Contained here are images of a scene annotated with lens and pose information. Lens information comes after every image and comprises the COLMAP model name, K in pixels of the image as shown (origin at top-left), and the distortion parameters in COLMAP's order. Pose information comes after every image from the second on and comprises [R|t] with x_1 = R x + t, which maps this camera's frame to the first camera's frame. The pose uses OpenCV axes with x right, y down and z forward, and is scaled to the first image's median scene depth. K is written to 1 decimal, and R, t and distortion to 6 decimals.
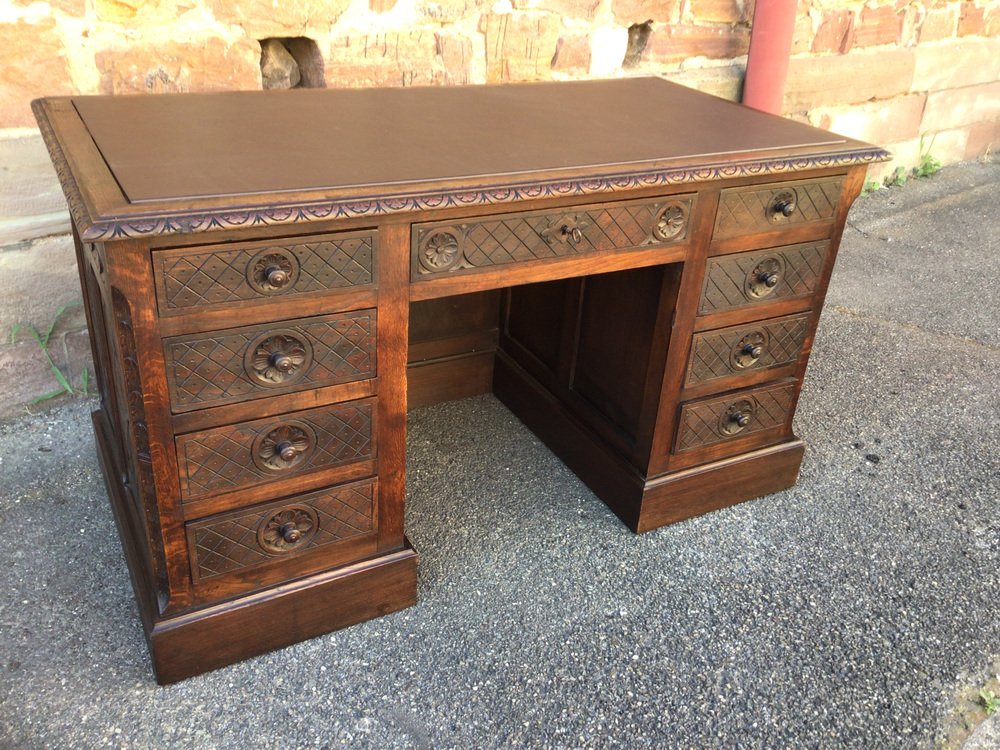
lens RADIAL K [[900.7, 0, 500.0], [0, 900.7, 375.0], [0, 0, 1]] dist [0.095898, -0.176354]
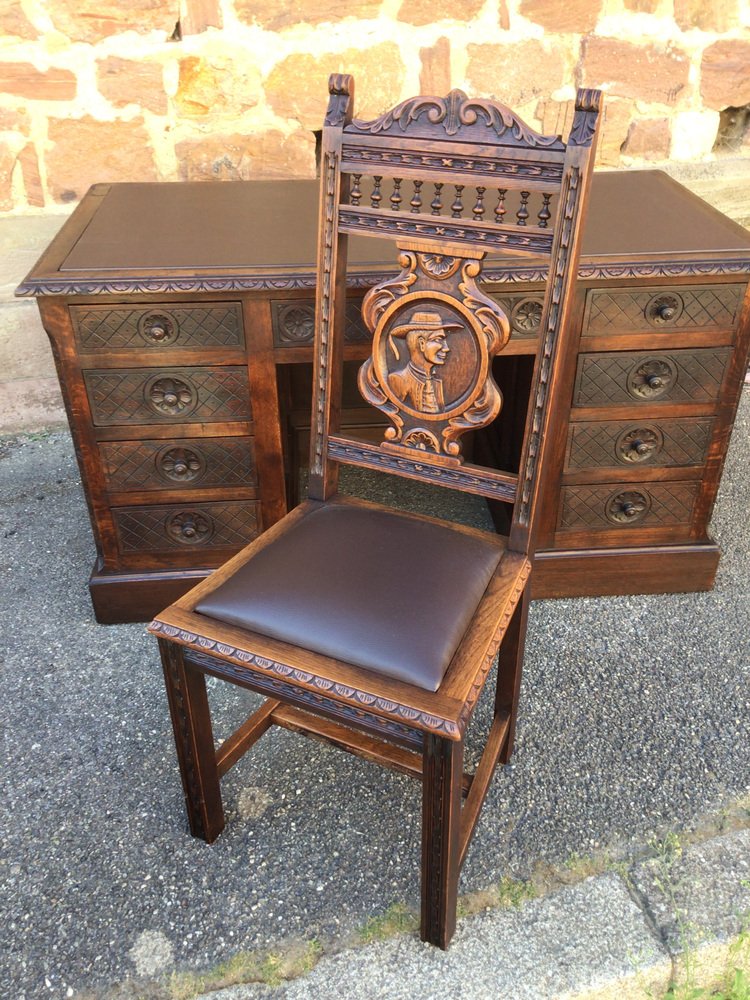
lens RADIAL K [[900.7, 0, 382.2], [0, 900.7, 507.4], [0, 0, 1]] dist [0.095898, -0.176354]
pose [[0.912914, 0.160779, -0.375150, 0.416941], [-0.134256, 0.986287, 0.095989, -0.019054], [0.385439, -0.037263, 0.921981, -0.079637]]
